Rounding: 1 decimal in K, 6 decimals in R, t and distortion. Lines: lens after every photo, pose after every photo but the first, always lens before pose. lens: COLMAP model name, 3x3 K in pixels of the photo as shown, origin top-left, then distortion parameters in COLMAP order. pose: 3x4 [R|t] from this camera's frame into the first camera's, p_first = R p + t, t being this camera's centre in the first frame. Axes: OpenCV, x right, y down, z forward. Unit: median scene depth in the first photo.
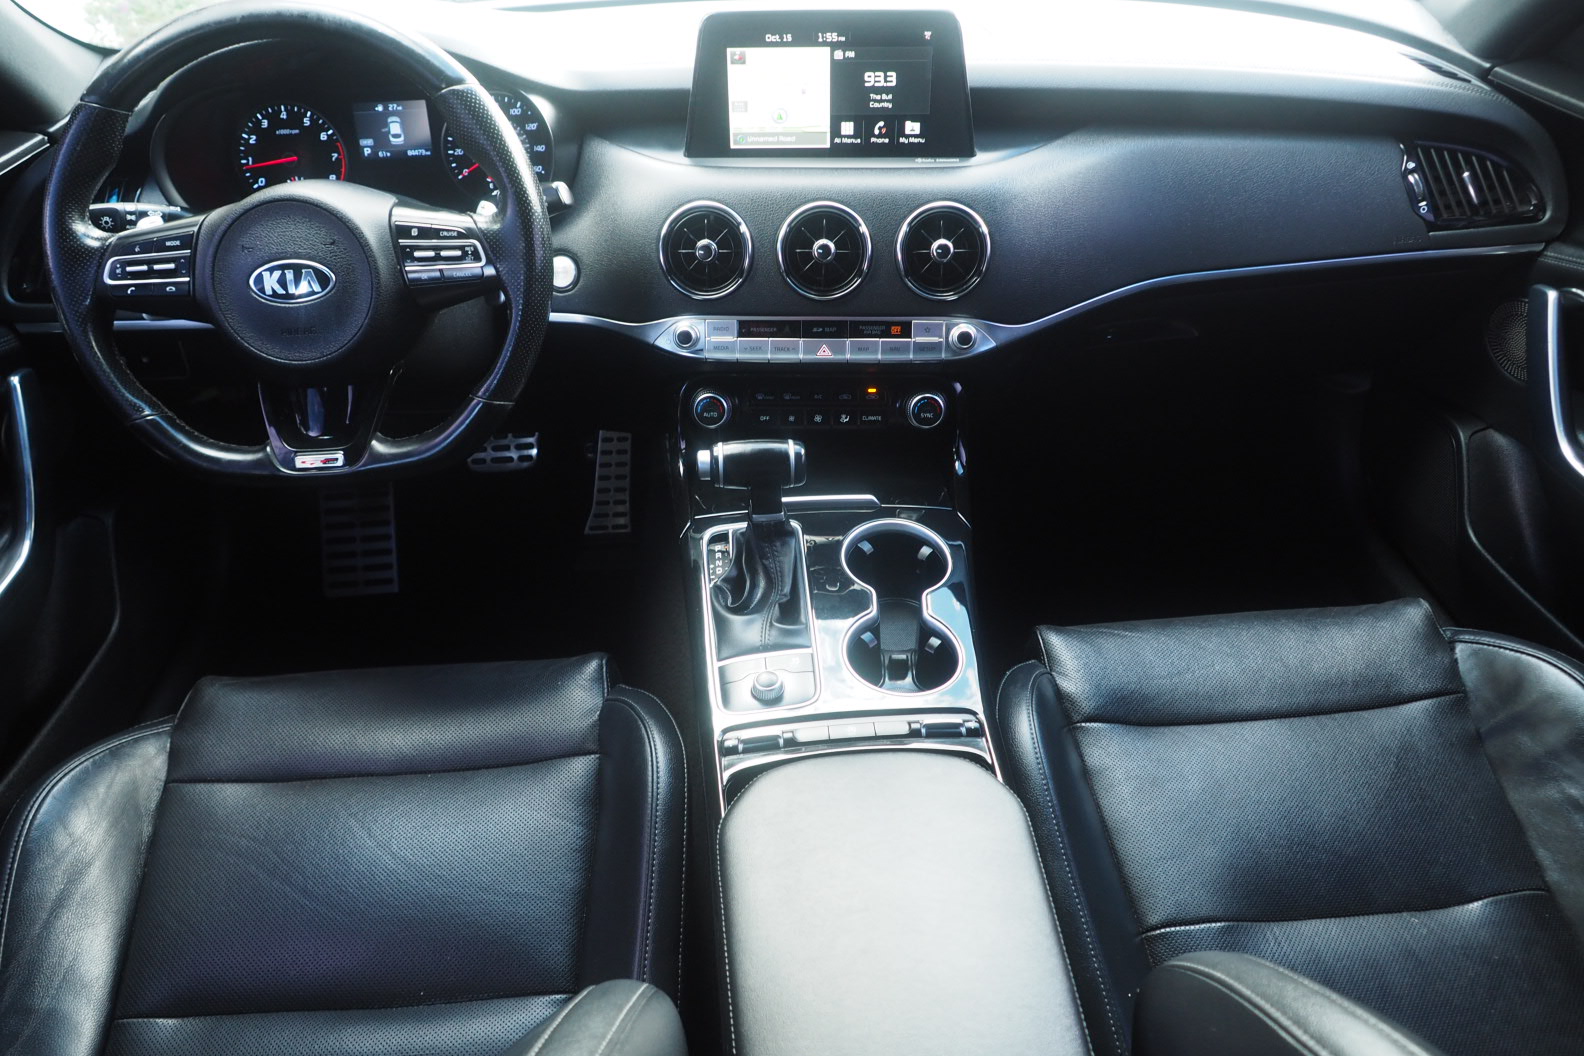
lens RADIAL K [[1109.4, 0, 798.3], [0, 1109.4, 542.4], [0, 0, 1]] dist [-0.026972, -0.000242]
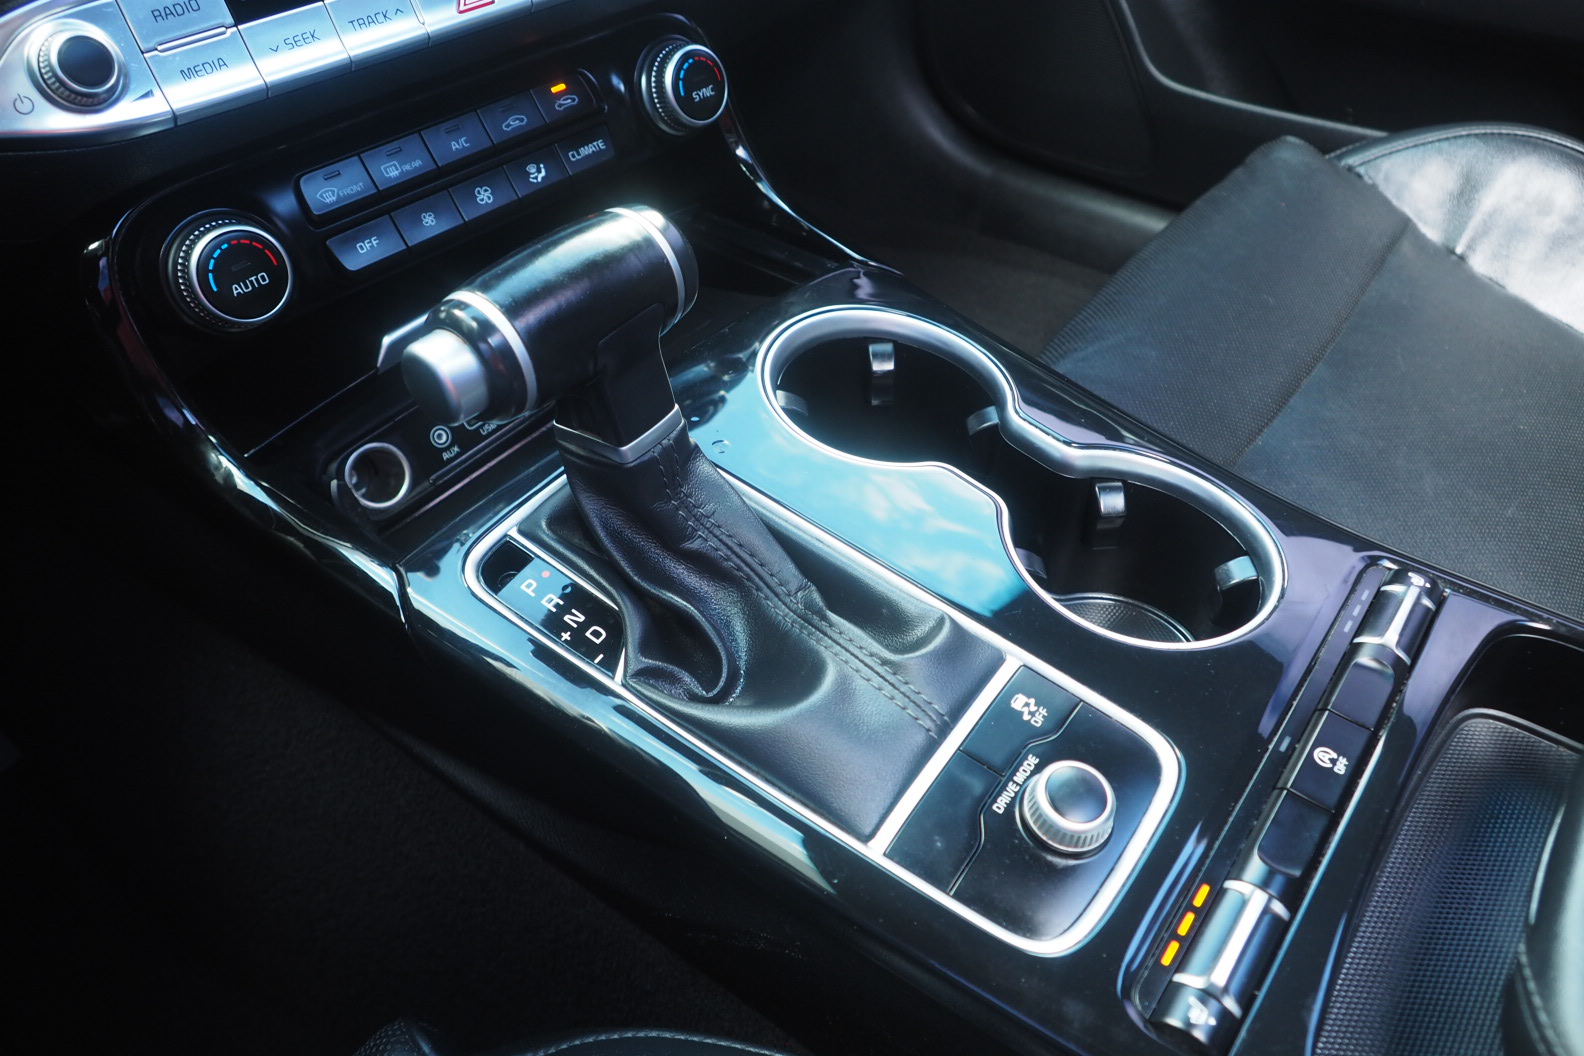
lens RADIAL K [[1112.9, 0, 792.0], [0, 1112.9, 528.0], [0, 0, 1]] dist [-0.036593, 0.001248]
pose [[0.670553, -0.511542, 0.537293, -0.198399], [0.435831, 0.857724, 0.272690, -0.073095], [-0.600342, 0.051316, 0.798096, 0.654895]]
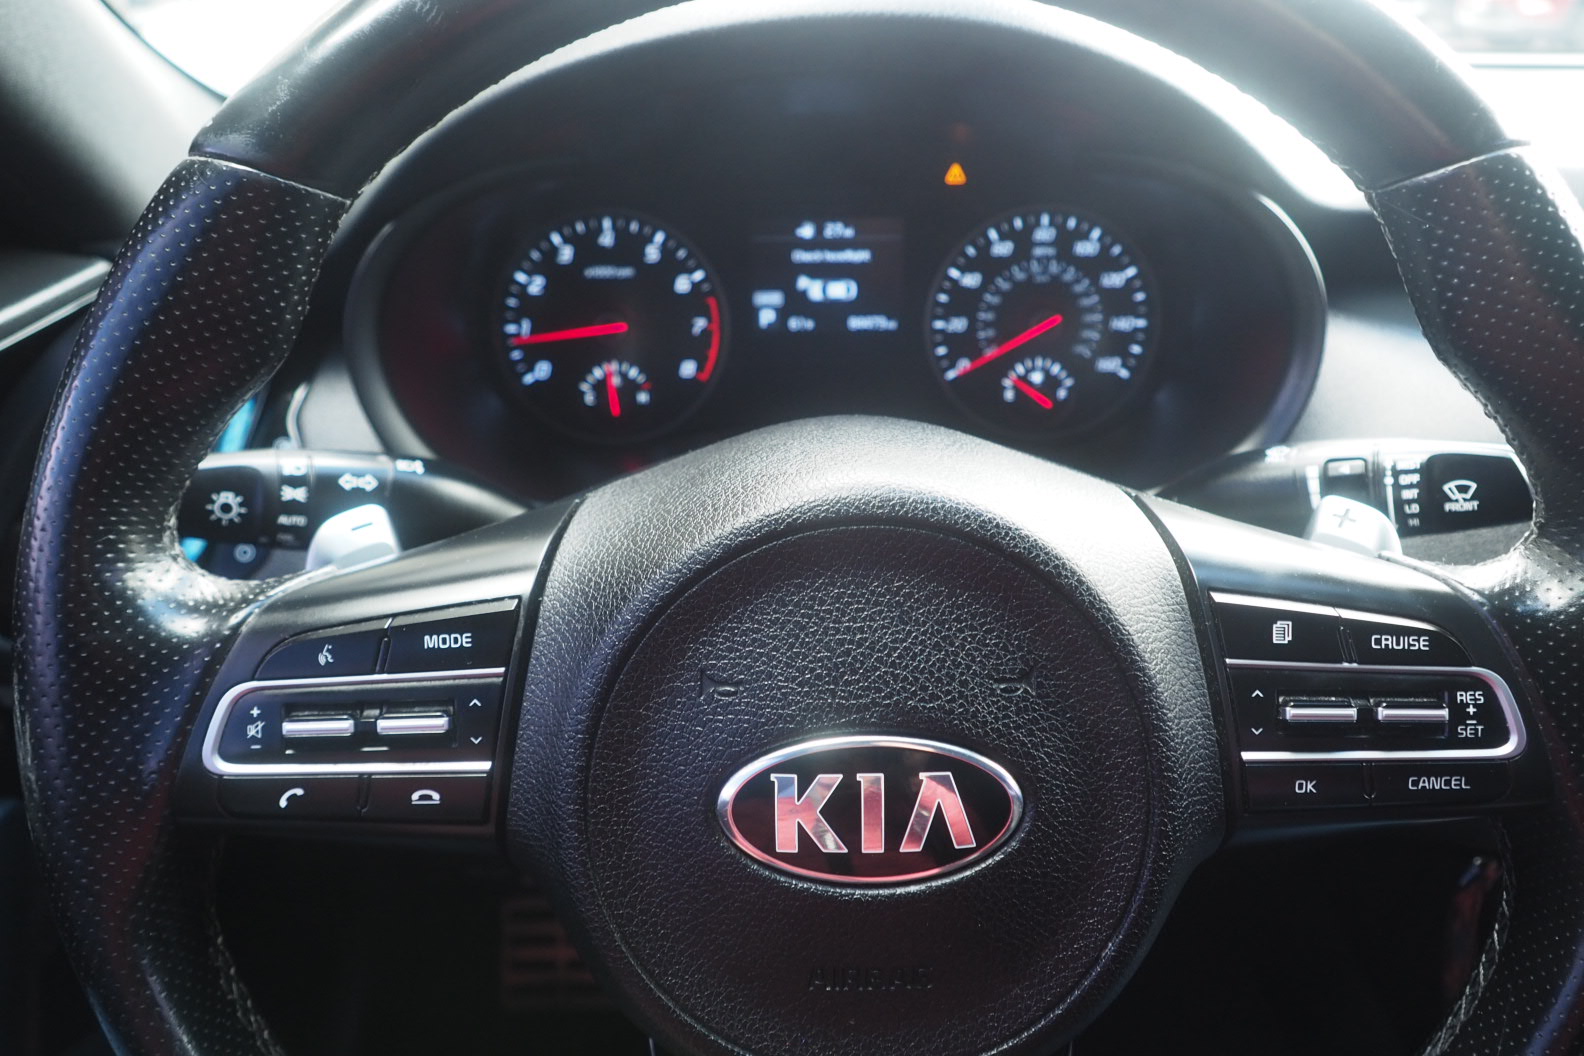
lens RADIAL K [[1112.9, 0, 792.0], [0, 1112.9, 528.0], [0, 0, 1]] dist [-0.036593, 0.001248]
pose [[0.997485, 0.039401, -0.058919, -0.381203], [-0.047028, 0.989832, -0.134242, -0.219101], [0.053030, 0.136675, 0.989195, 0.586322]]
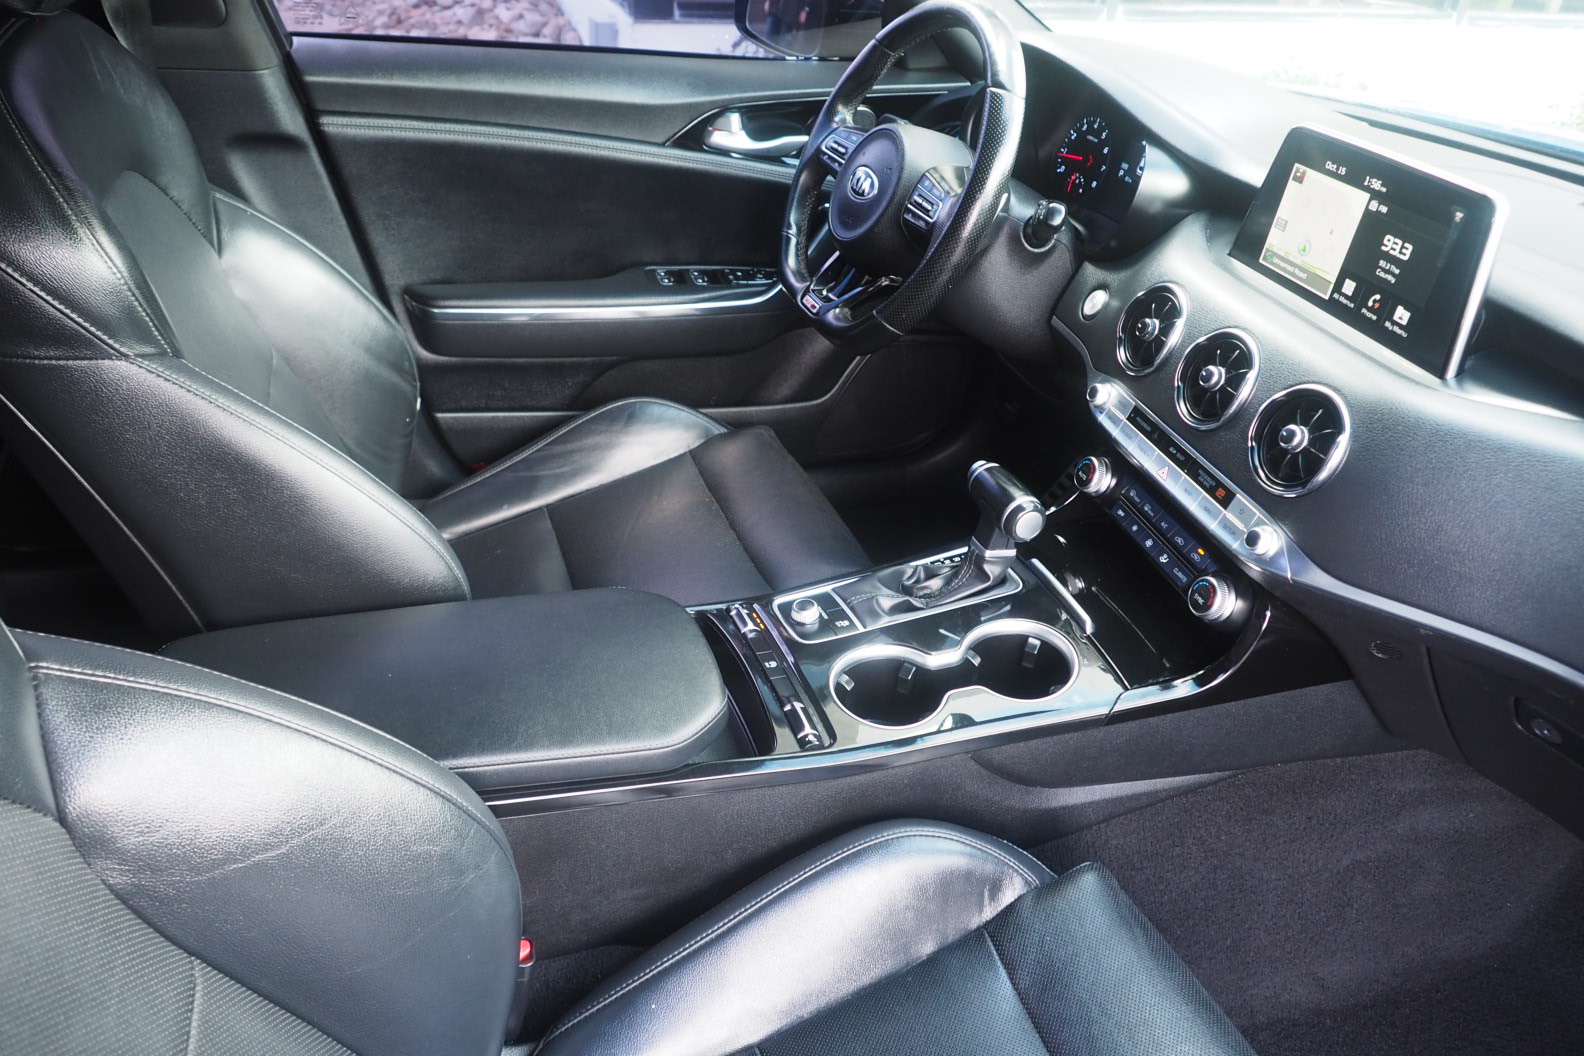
lens RADIAL K [[1109.4, 0, 798.3], [0, 1109.4, 542.4], [0, 0, 1]] dist [-0.026972, -0.000242]
pose [[0.281550, 0.544430, -0.790142, 0.712250], [-0.615546, 0.734170, 0.286527, -0.209681], [0.736093, 0.405697, 0.541828, 0.297346]]
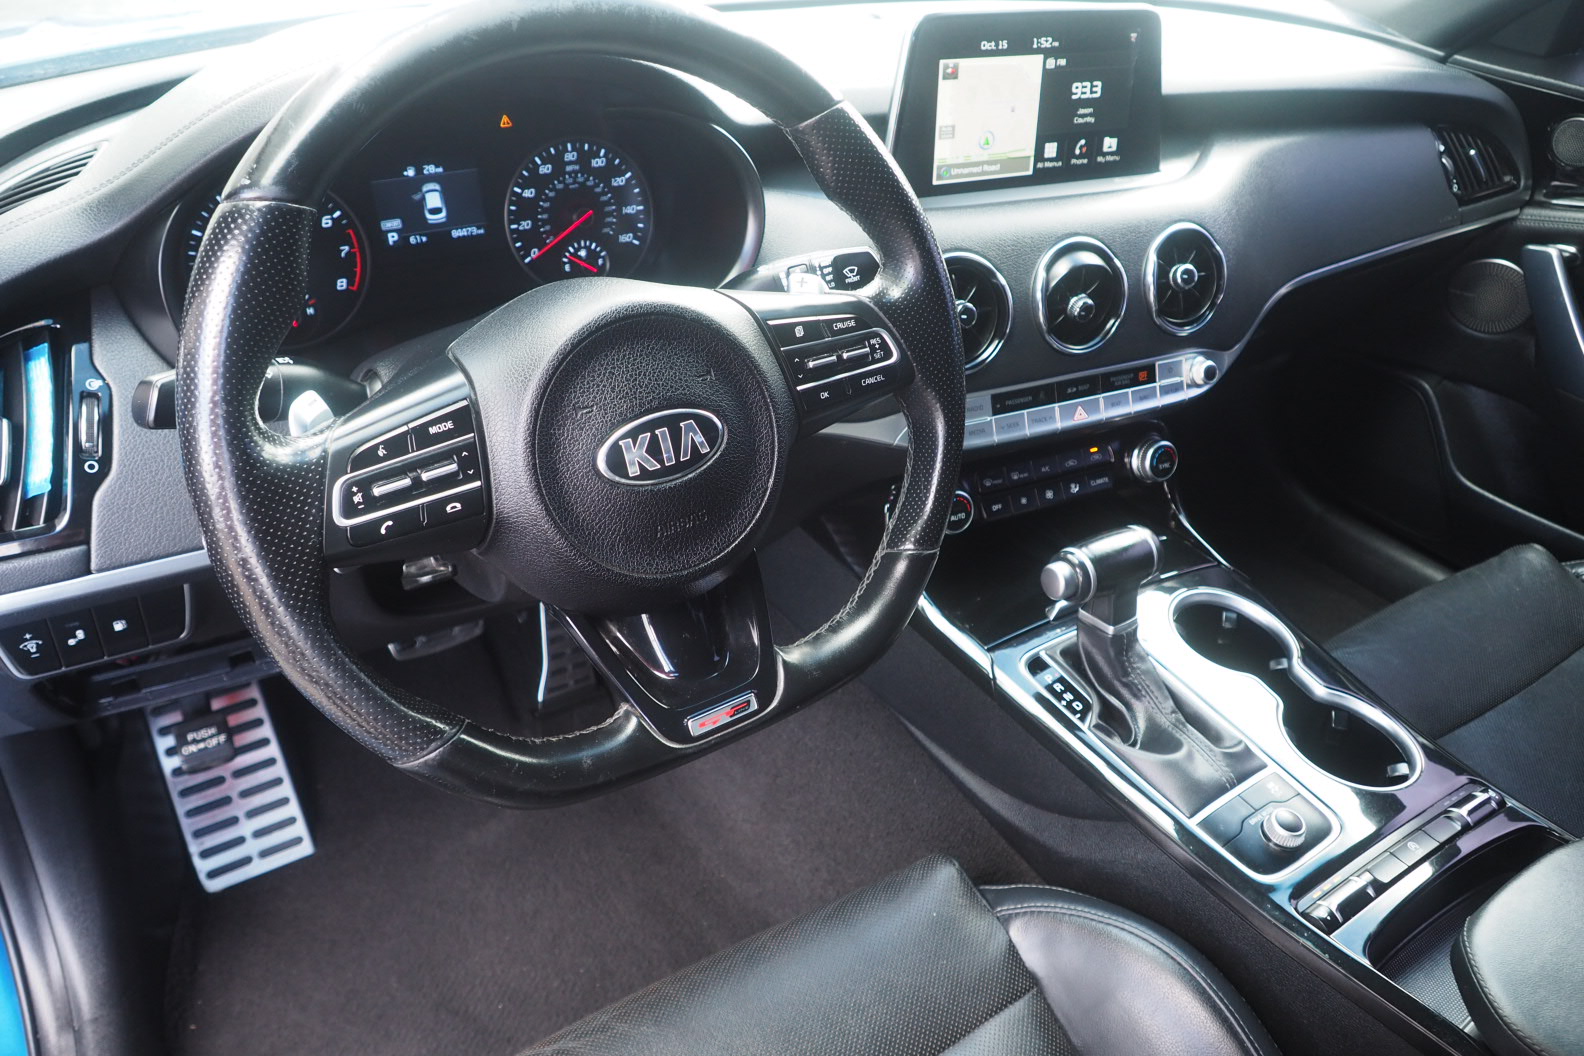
lens RADIAL K [[1112.9, 0, 792.0], [0, 1112.9, 528.0], [0, 0, 1]] dist [-0.036593, 0.001248]
pose [[0.883118, -0.214802, 0.417089, -0.540193], [0.229786, 0.973131, 0.014631, -0.153184], [-0.409025, 0.082920, 0.908748, 0.342094]]
